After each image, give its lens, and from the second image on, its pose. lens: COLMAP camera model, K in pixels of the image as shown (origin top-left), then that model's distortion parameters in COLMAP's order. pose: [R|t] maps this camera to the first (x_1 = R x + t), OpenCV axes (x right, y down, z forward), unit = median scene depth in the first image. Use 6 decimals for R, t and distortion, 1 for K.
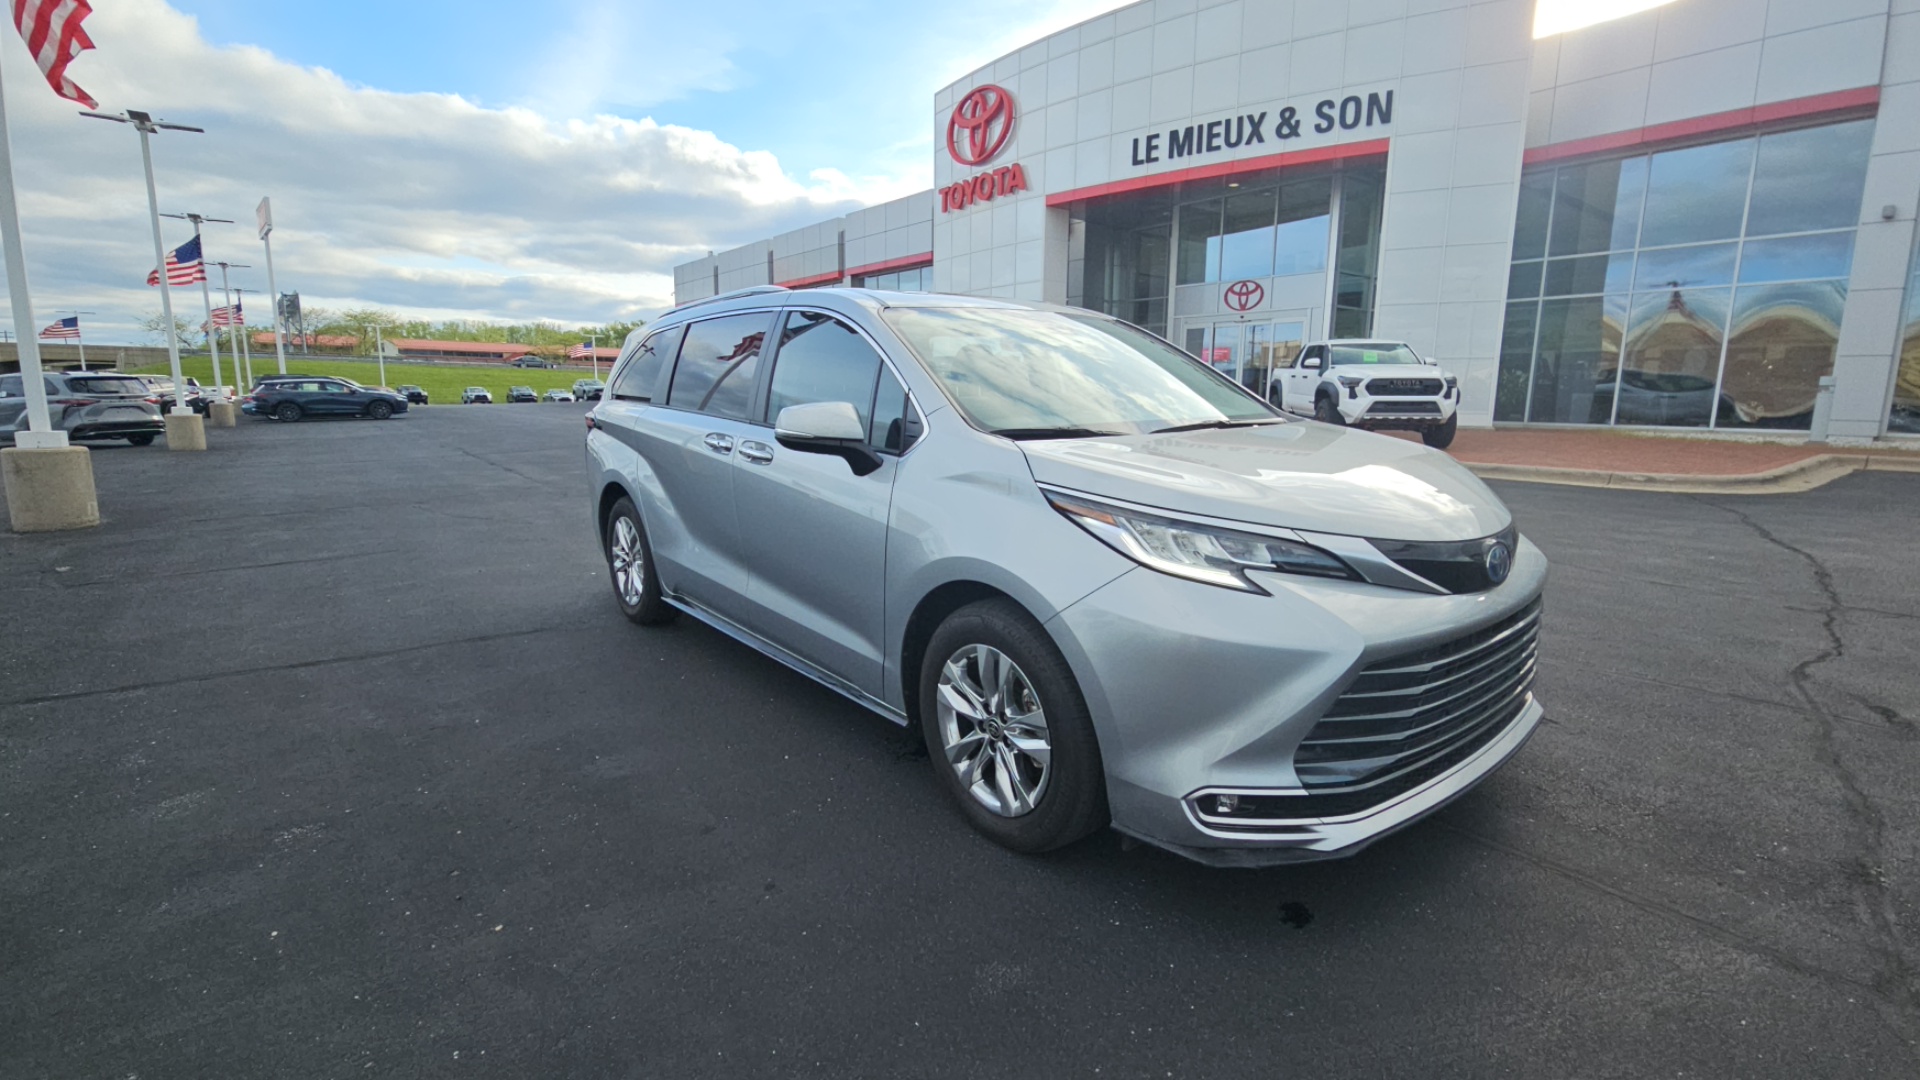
lens RADIAL K [[860.0, 0, 979.7], [0, 860.0, 542.1], [0, 0, 1]] dist [0.008784, -0.006885]
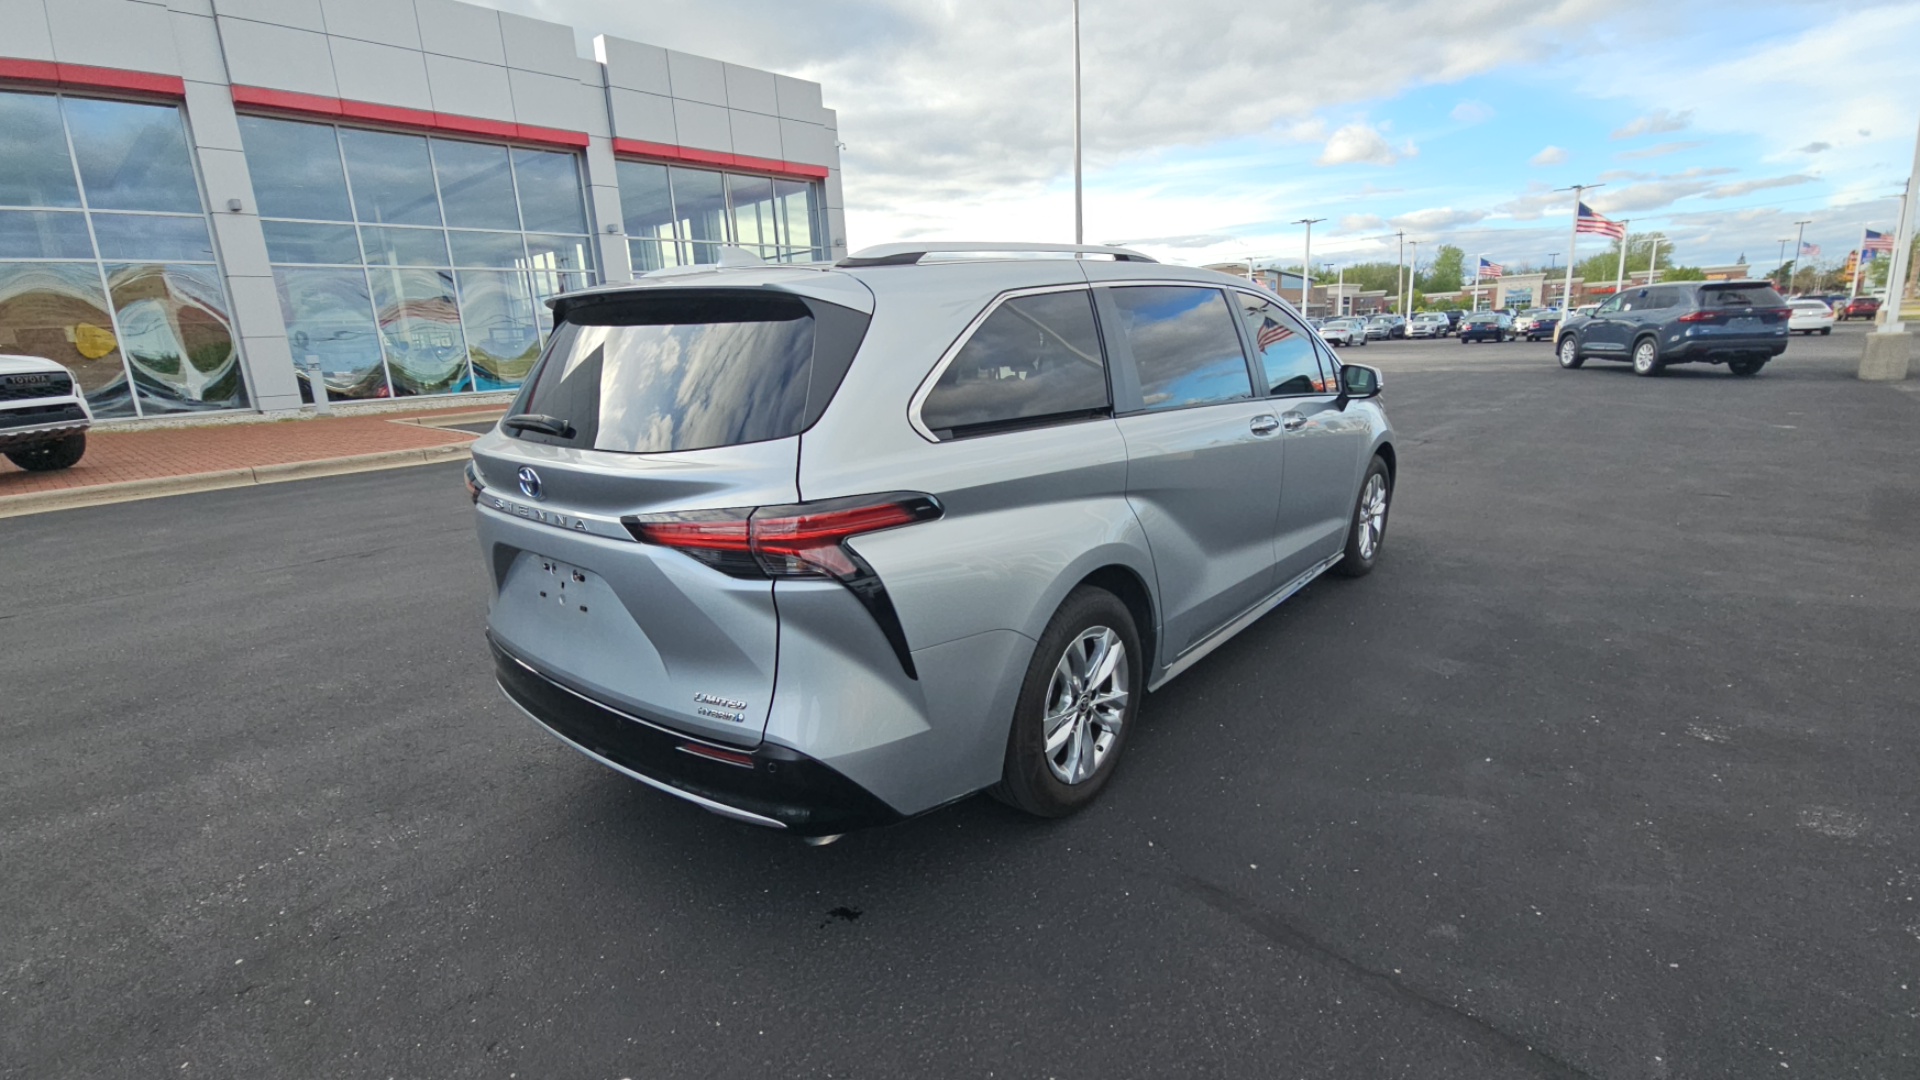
lens RADIAL K [[860.0, 0, 979.7], [0, 860.0, 542.1], [0, 0, 1]] dist [0.008784, -0.006885]
pose [[-0.193187, -0.233082, 0.953075, -1.498323], [0.212865, 0.938281, 0.272612, -0.405724], [-0.957793, 0.255542, -0.131649, 1.838080]]
